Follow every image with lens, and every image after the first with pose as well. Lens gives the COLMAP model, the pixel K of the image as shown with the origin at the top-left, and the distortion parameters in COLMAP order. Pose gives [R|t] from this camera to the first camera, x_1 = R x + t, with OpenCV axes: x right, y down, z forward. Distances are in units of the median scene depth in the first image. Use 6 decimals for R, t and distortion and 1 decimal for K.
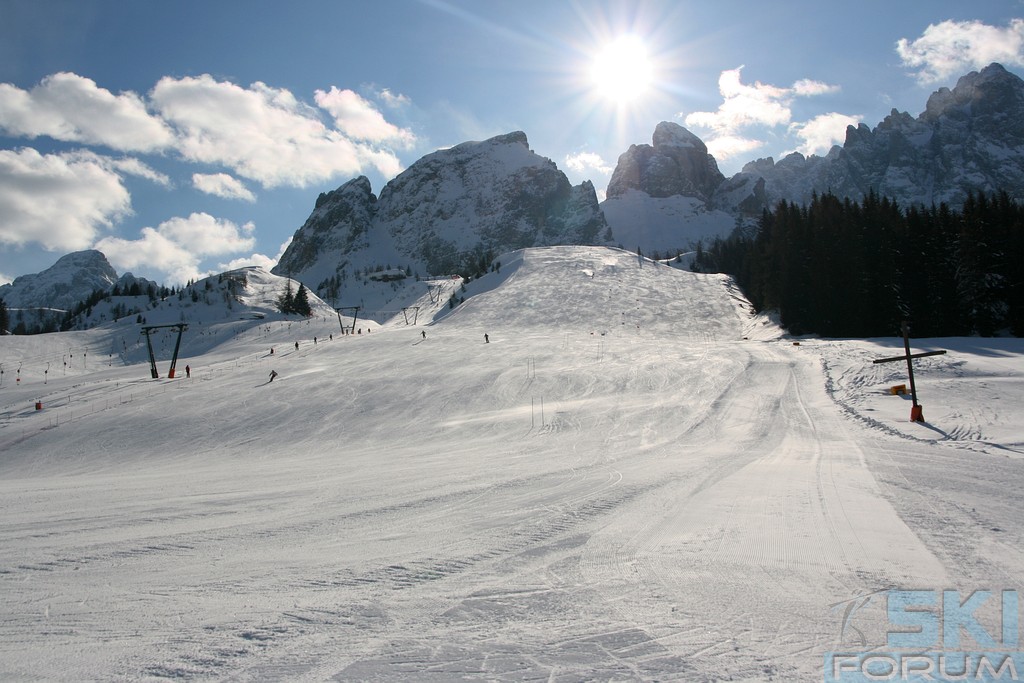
lens RADIAL K [[779.9, 0, 512.0], [0, 779.9, 341.5], [0, 0, 1]] dist [0.030320, 0.004911]
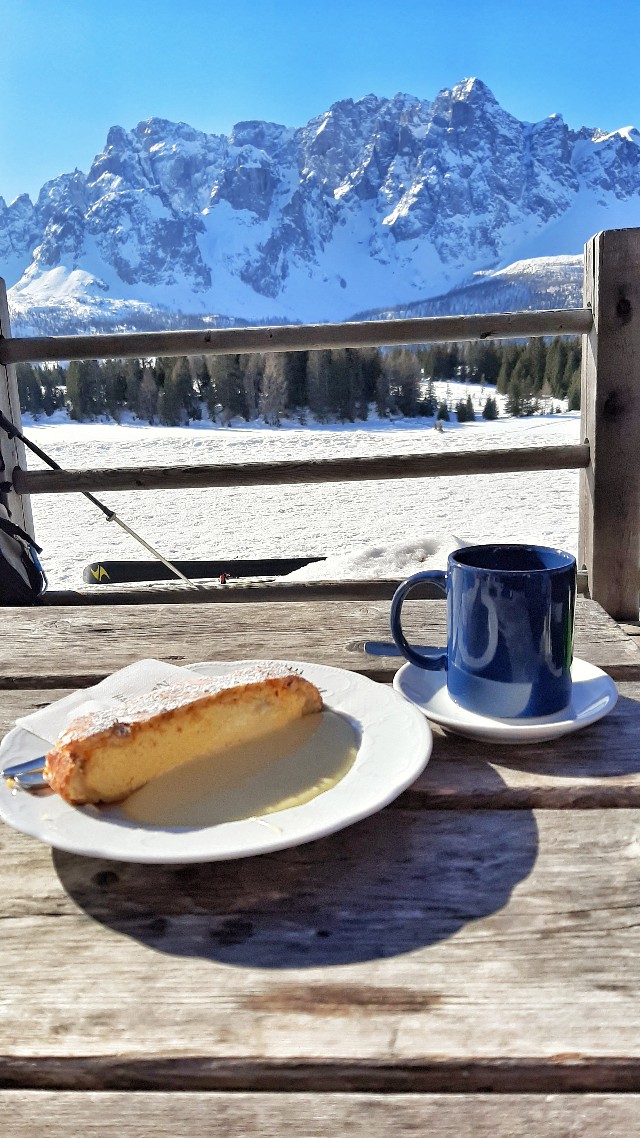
lens RADIAL K [[915.2, 0, 320.0], [0, 915.2, 569.0], [0, 0, 1]] dist [0.005725, -0.003173]
pose [[0.988079, -0.021794, 0.152398, 0.041330], [-0.051751, 0.885301, 0.462130, -0.528849], [-0.144990, -0.464507, 0.873619, -1.582598]]
